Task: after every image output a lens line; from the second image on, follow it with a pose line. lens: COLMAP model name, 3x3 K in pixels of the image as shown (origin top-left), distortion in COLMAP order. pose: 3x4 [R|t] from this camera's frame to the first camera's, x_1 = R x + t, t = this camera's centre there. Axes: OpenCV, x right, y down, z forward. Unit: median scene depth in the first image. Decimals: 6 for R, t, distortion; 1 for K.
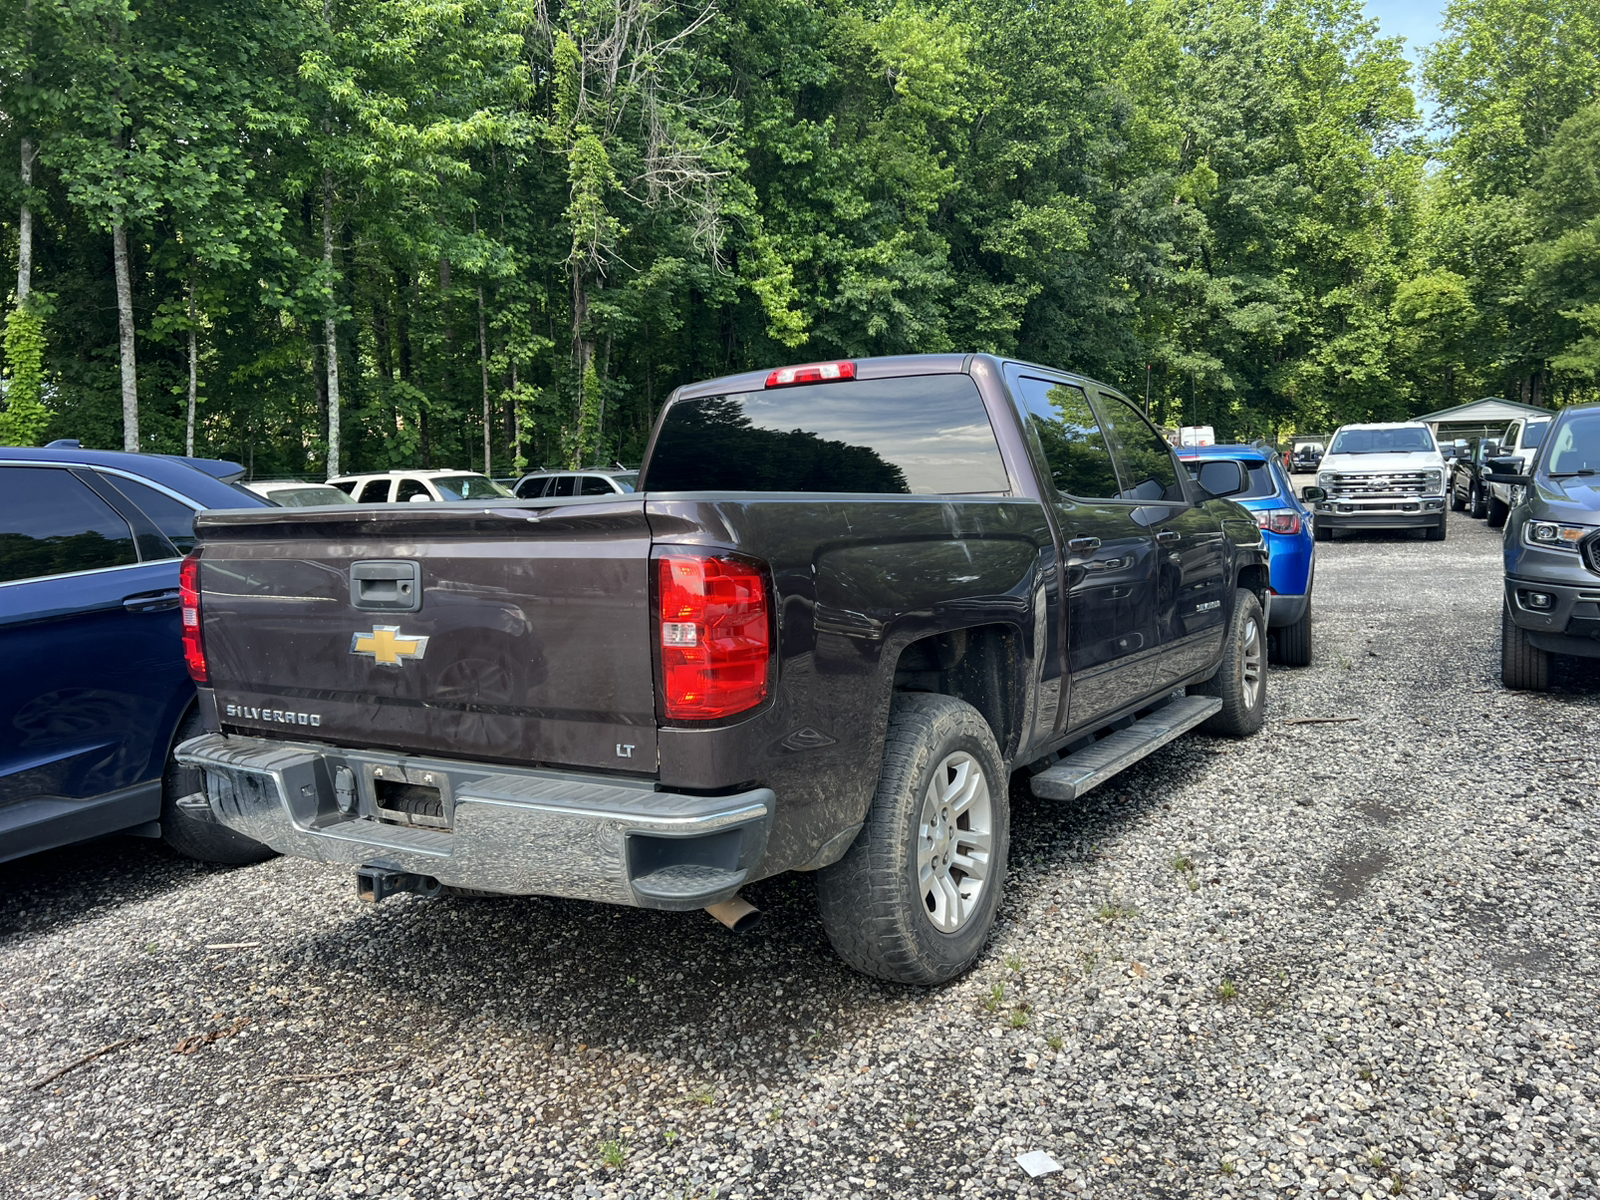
lens RADIAL K [[1214.8, 0, 787.6], [0, 1214.8, 604.1], [0, 0, 1]] dist [0.054907, -0.065622]
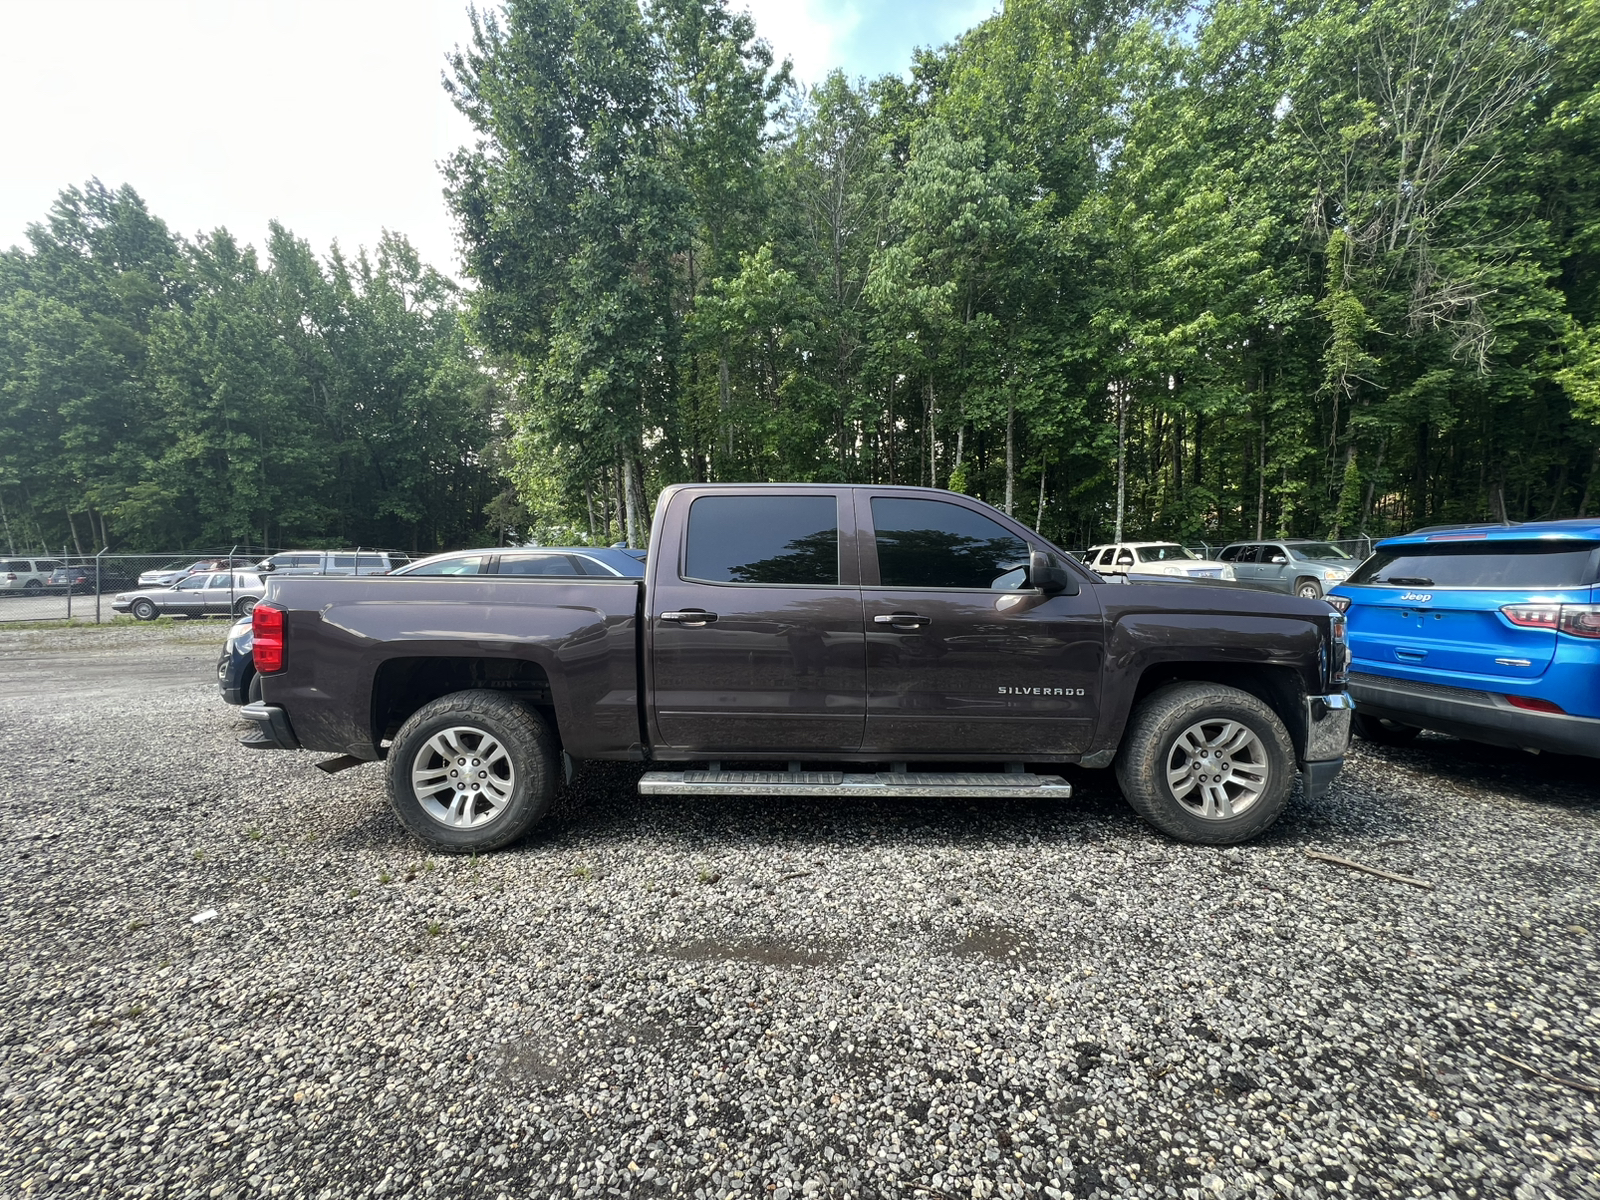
lens RADIAL K [[1214.8, 0, 810.3], [0, 1214.8, 600.4], [0, 0, 1]] dist [0.054907, -0.065622]
pose [[0.522083, 0.031468, -0.852314, 0.704239], [-0.083575, 0.996397, -0.014405, 0.024928], [0.848790, 0.078753, 0.522832, -0.201577]]
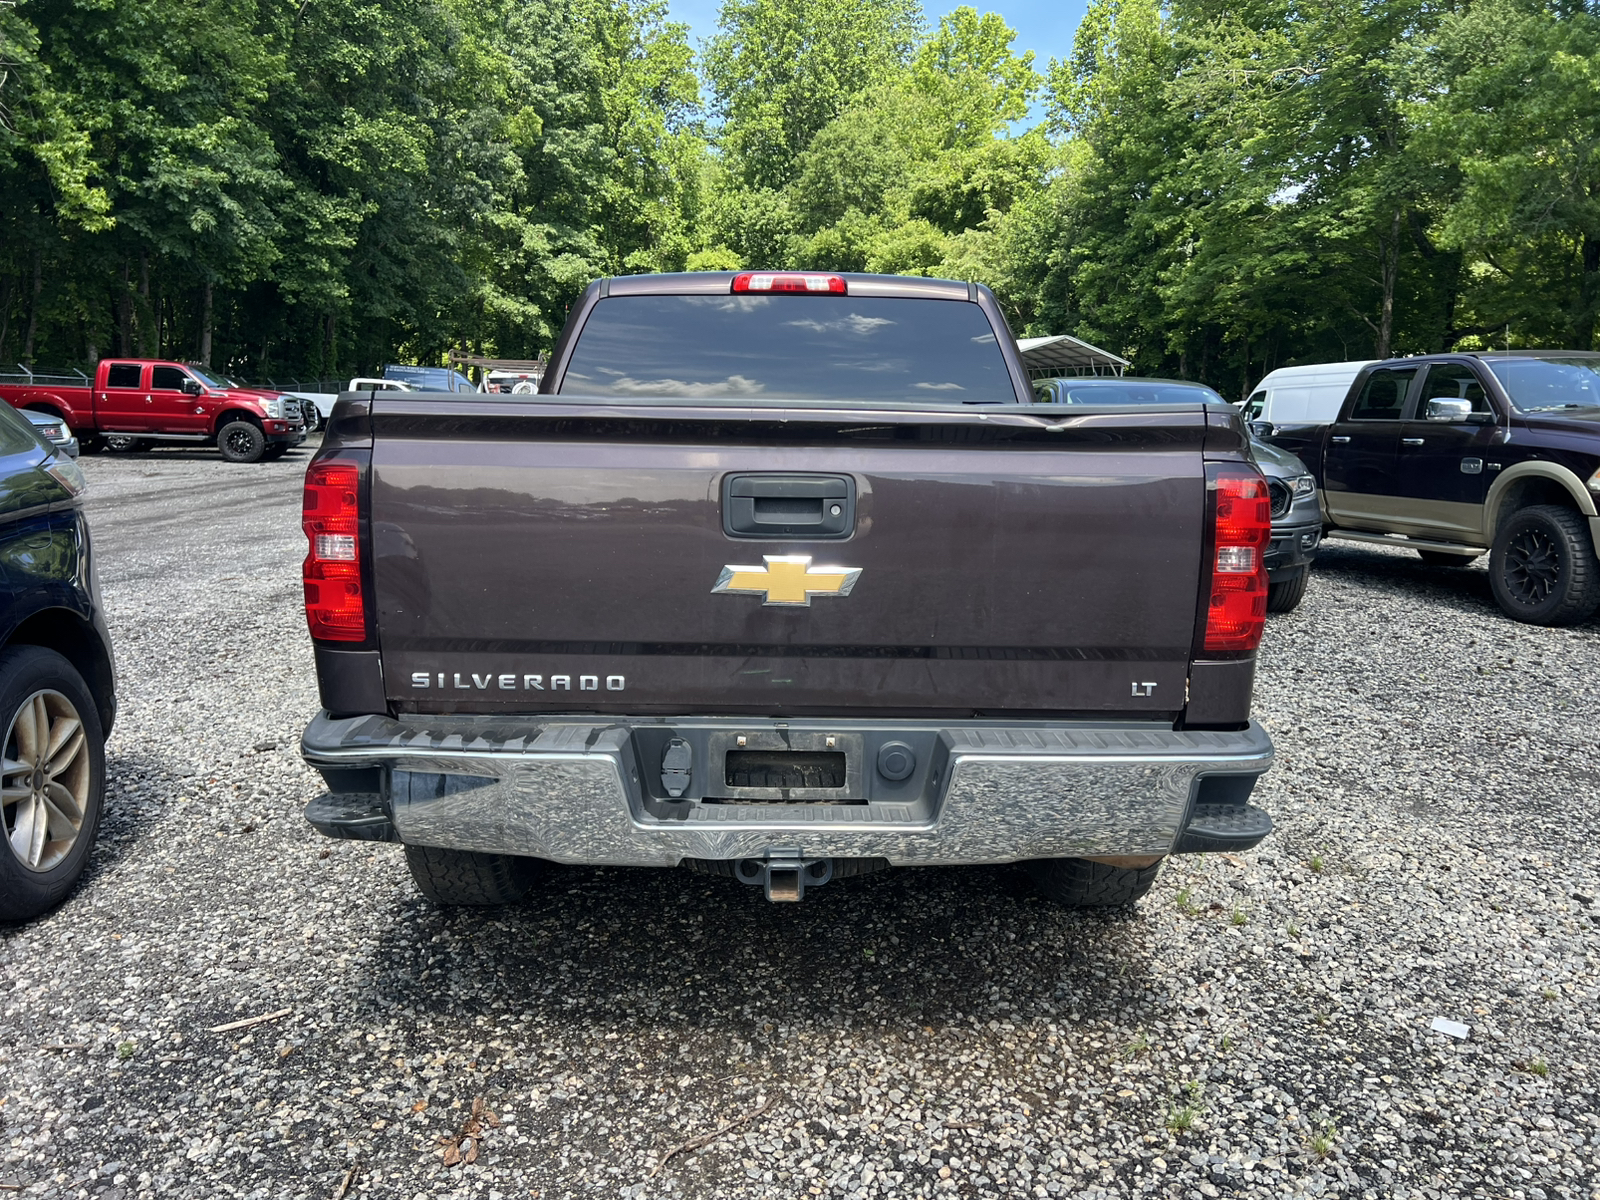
lens RADIAL K [[1214.8, 0, 795.4], [0, 1214.8, 604.1], [0, 0, 1]] dist [0.054907, -0.065622]
pose [[0.834553, -0.027011, 0.550266, -0.077068], [0.000113, 0.998806, 0.048858, 0.001116], [-0.550928, -0.040713, 0.833559, 0.034689]]
